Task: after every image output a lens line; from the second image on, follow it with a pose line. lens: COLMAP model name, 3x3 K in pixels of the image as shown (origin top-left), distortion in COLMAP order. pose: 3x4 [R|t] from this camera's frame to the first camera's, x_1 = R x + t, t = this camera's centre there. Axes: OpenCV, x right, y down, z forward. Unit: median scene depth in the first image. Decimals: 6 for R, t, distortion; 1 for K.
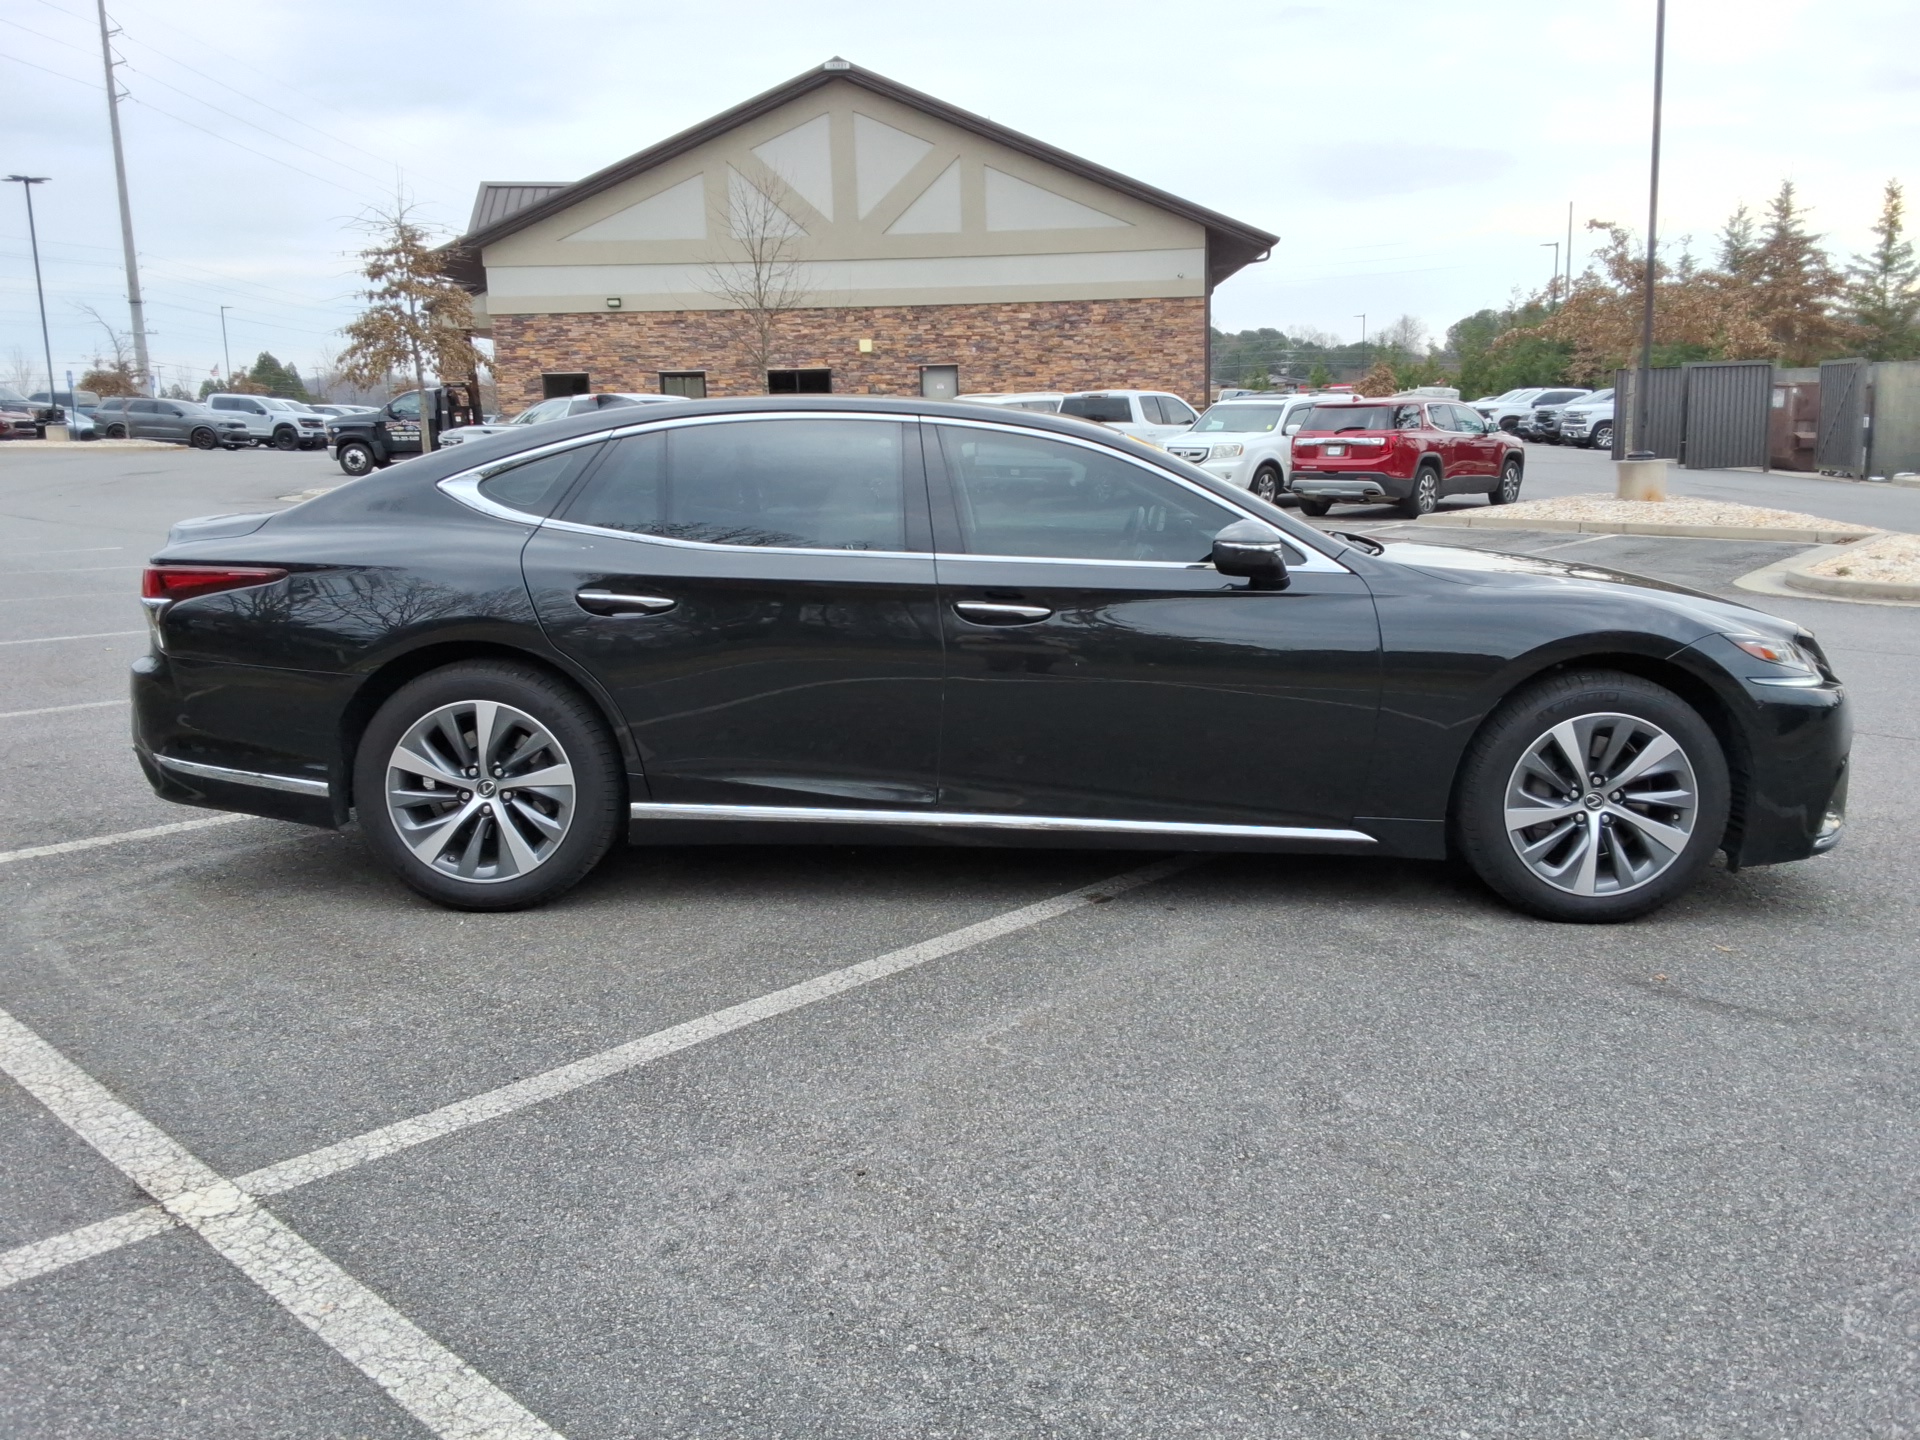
lens RADIAL K [[1571.7, 0, 981.5], [0, 1571.7, 669.3], [0, 0, 1]] dist [0.111799, -0.177379]
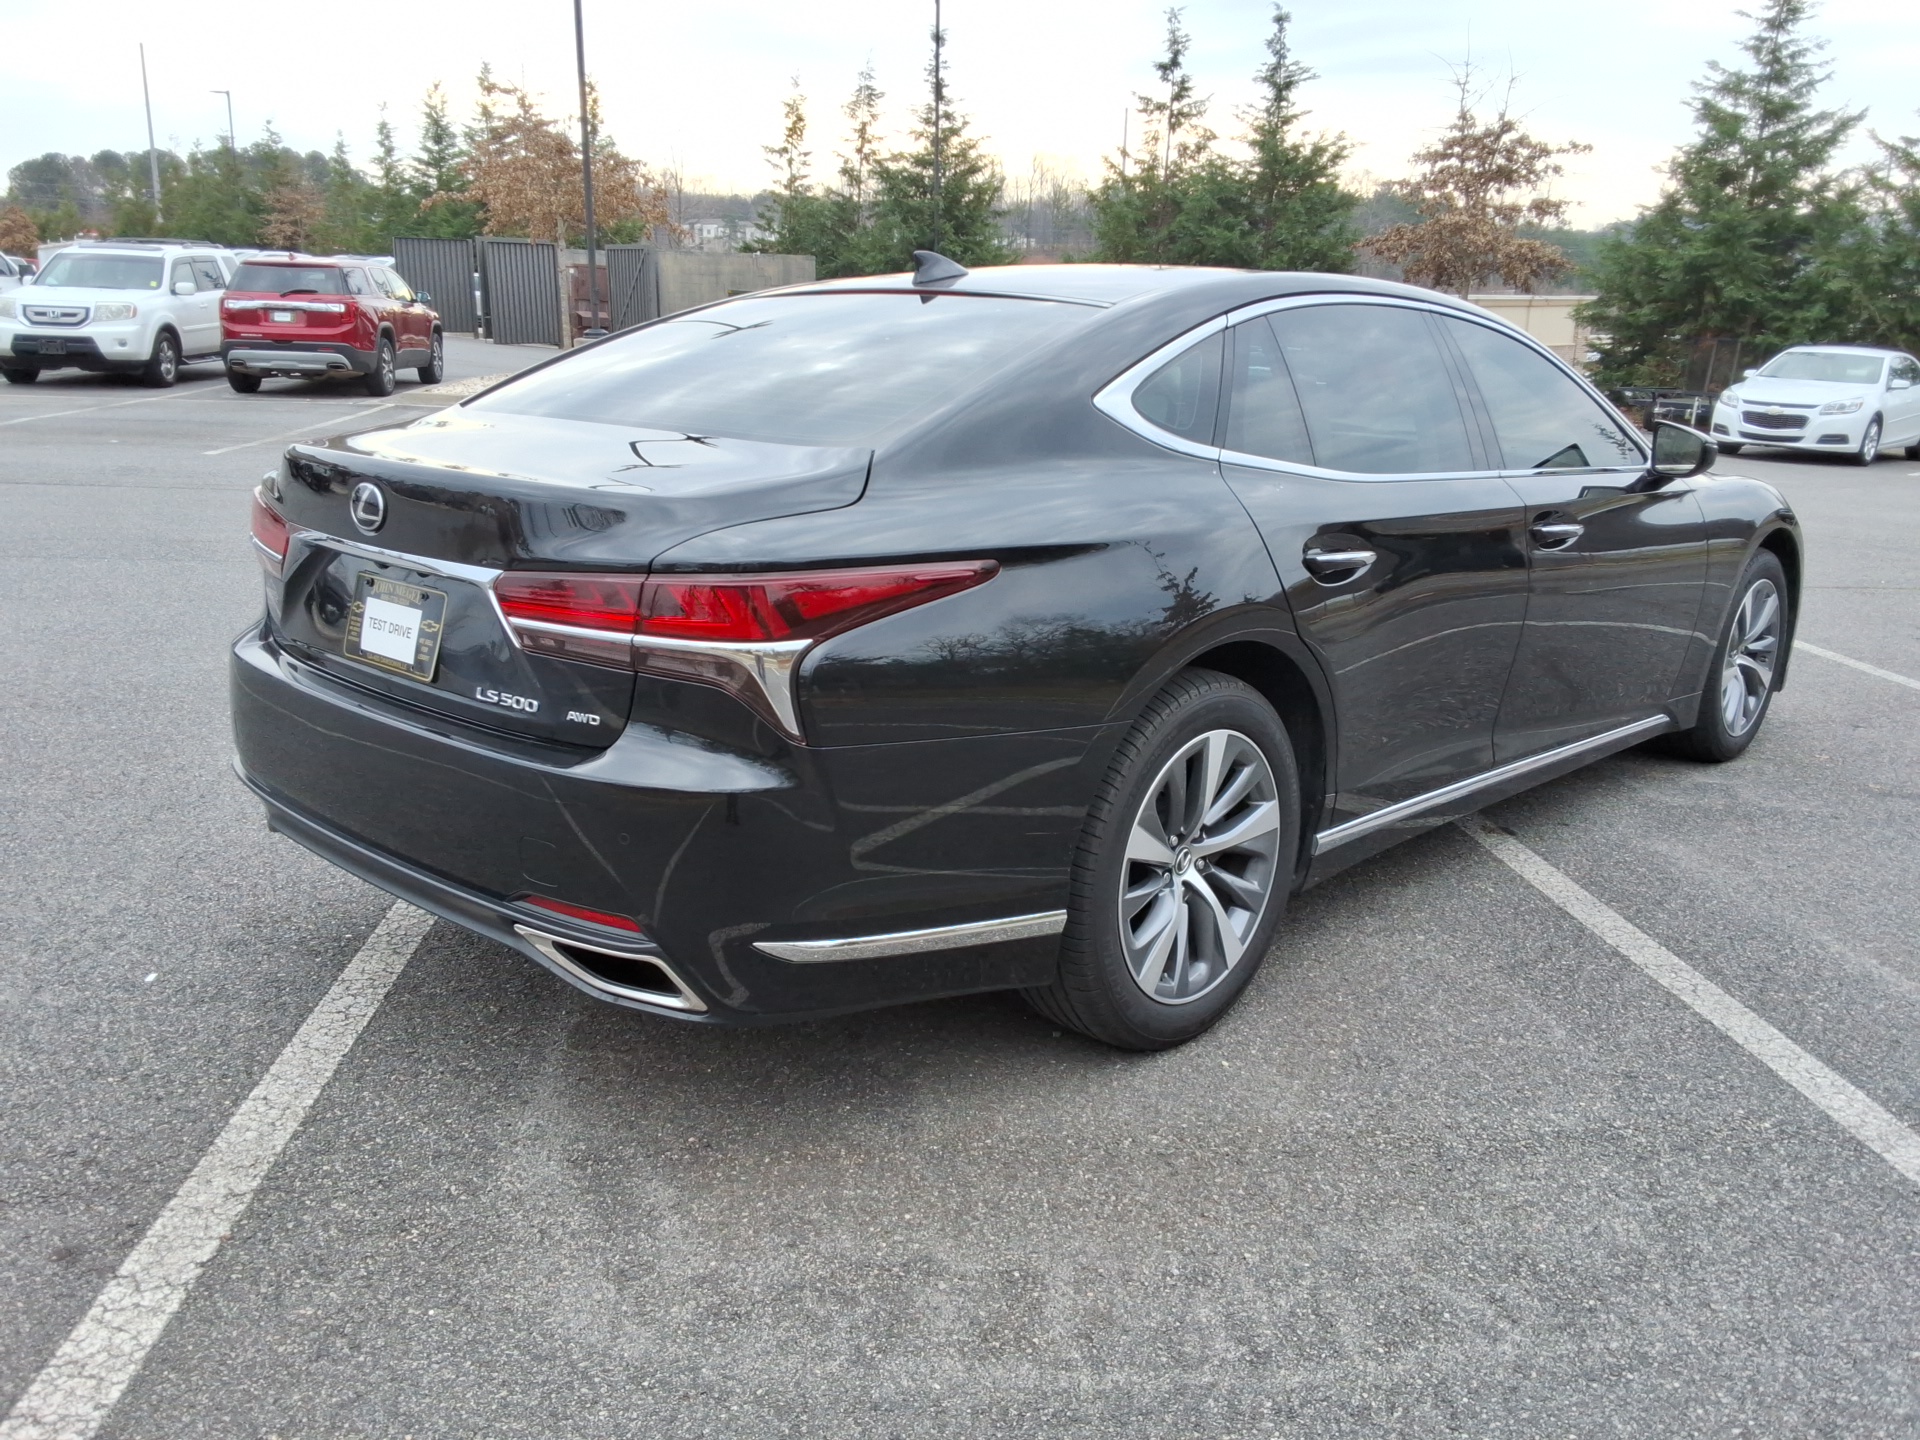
lens RADIAL K [[1539.3, 0, 968.2], [0, 1539.3, 689.4], [0, 0, 1]] dist [0.127109, -0.202371]
pose [[0.657471, -0.151074, 0.738179, -0.193192], [0.078985, 0.988114, 0.131877, -0.020414], [-0.749329, -0.028400, 0.661589, 0.146976]]
